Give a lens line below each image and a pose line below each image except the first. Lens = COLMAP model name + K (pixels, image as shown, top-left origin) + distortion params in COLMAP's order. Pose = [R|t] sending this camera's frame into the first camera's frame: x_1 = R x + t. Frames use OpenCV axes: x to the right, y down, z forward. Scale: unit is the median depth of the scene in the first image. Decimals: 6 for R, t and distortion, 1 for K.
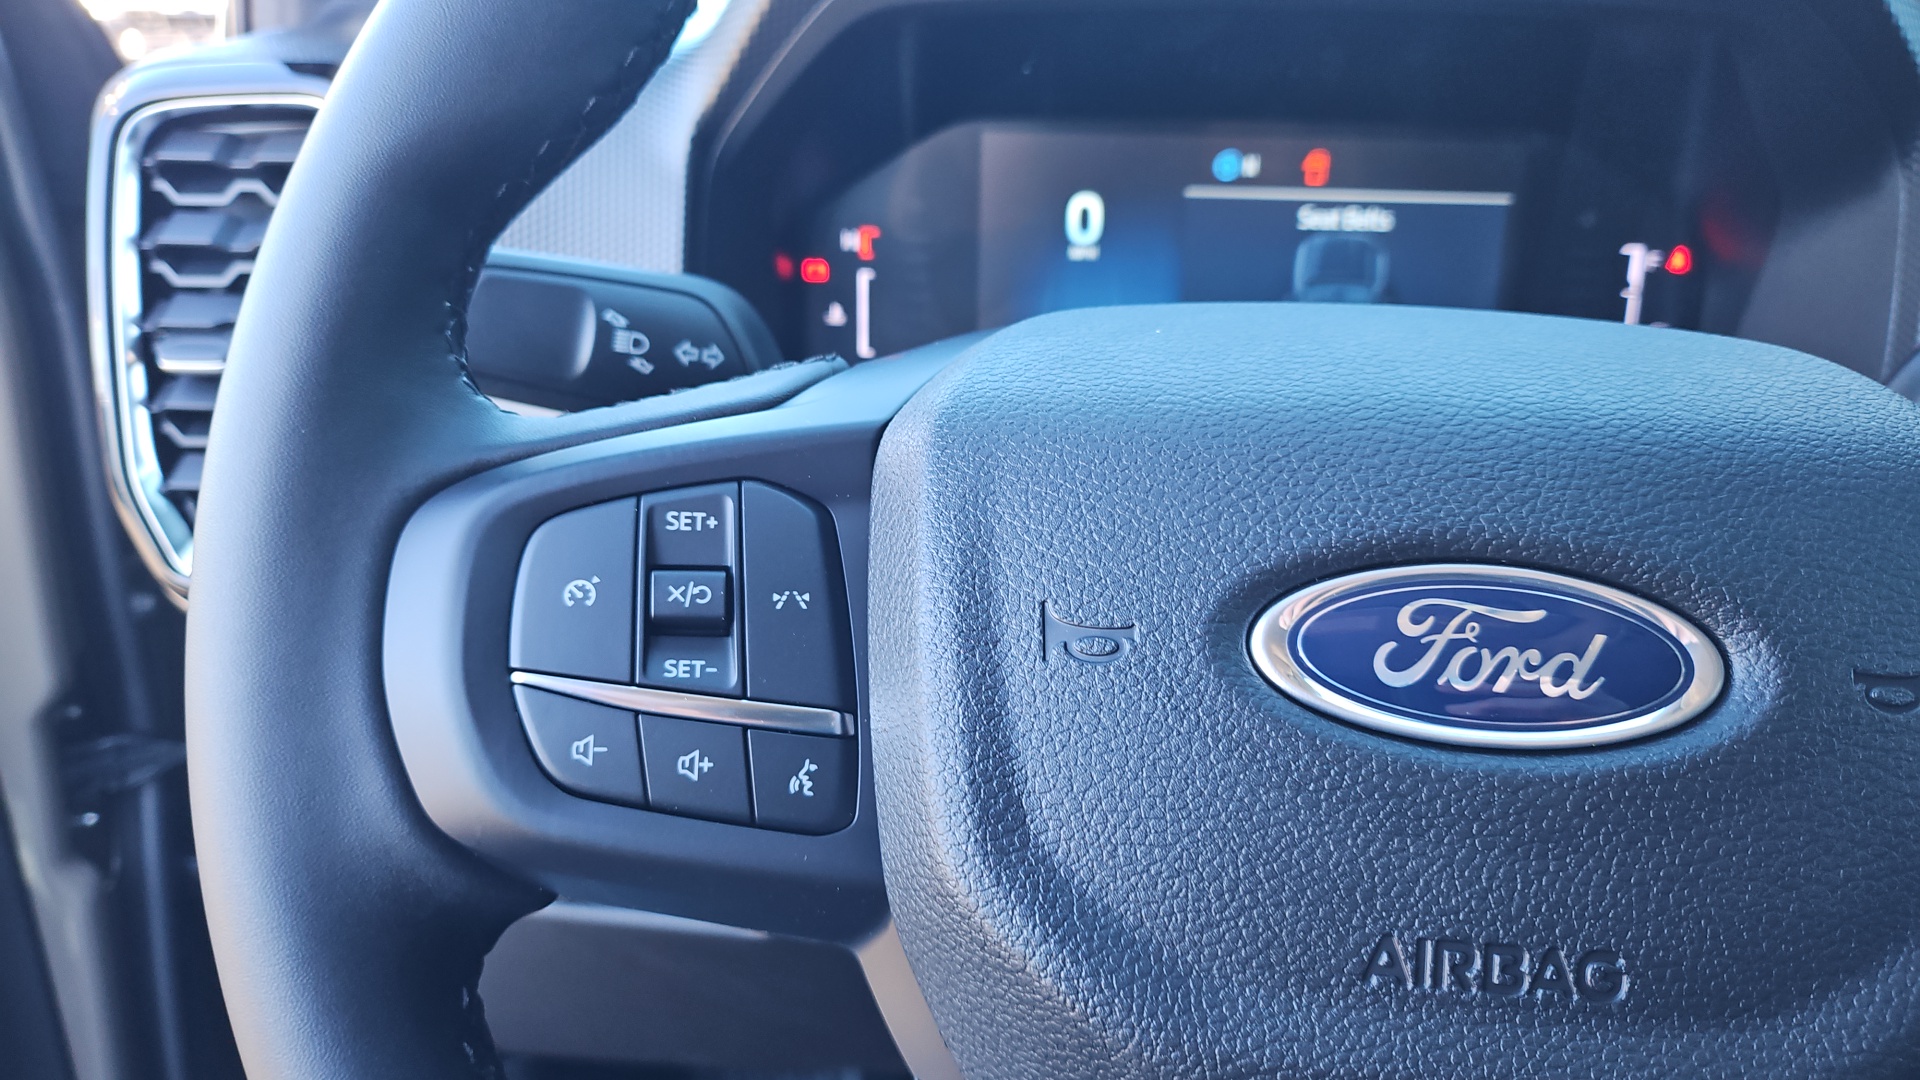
lens RADIAL K [[1368.8, 0, 959.3], [0, 1368.8, 511.5], [0, 0, 1]] dist [0.041361, -0.041802]
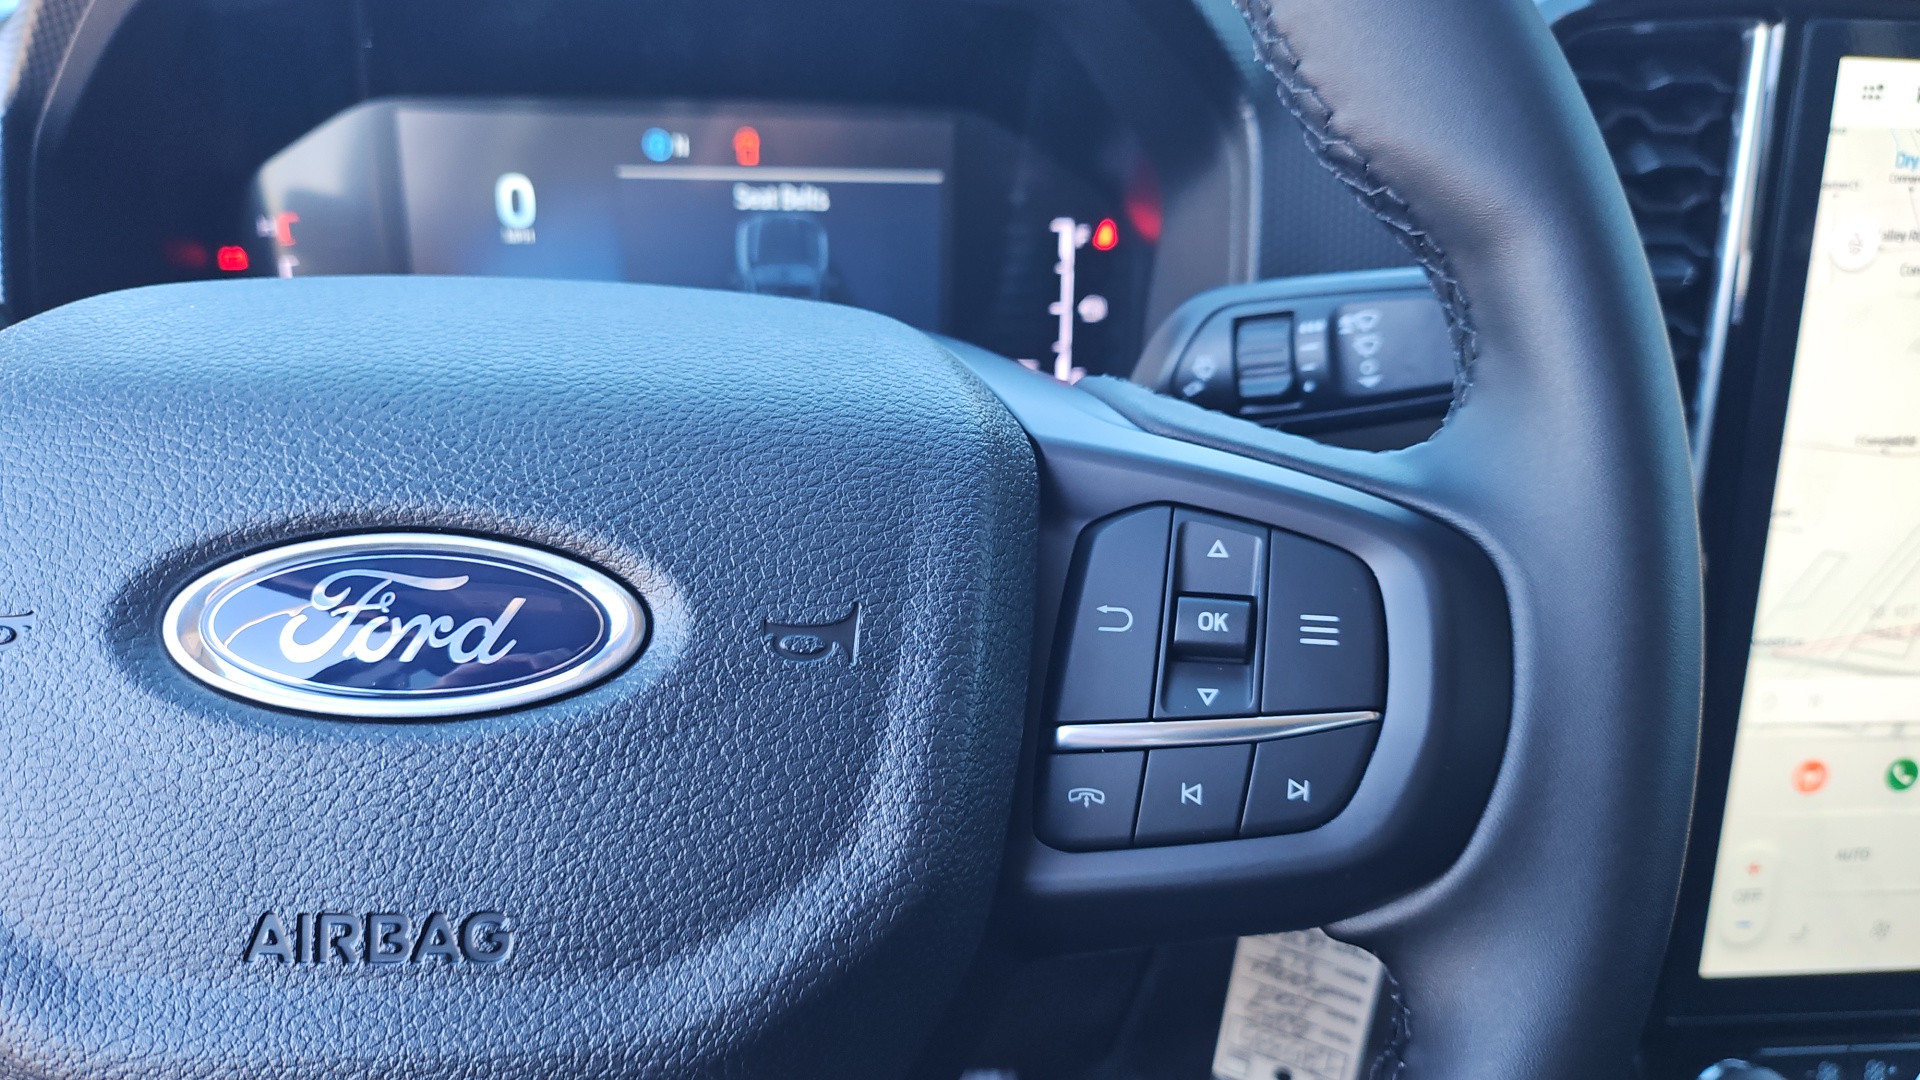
lens RADIAL K [[1357.4, 0, 957.7], [0, 1357.4, 534.8], [0, 0, 1]] dist [0.048757, -0.065223]
pose [[0.993980, -0.041148, 0.101542, 0.684357], [0.038876, 0.998950, 0.024249, 0.031581], [-0.102434, -0.020155, 0.994536, -0.018454]]
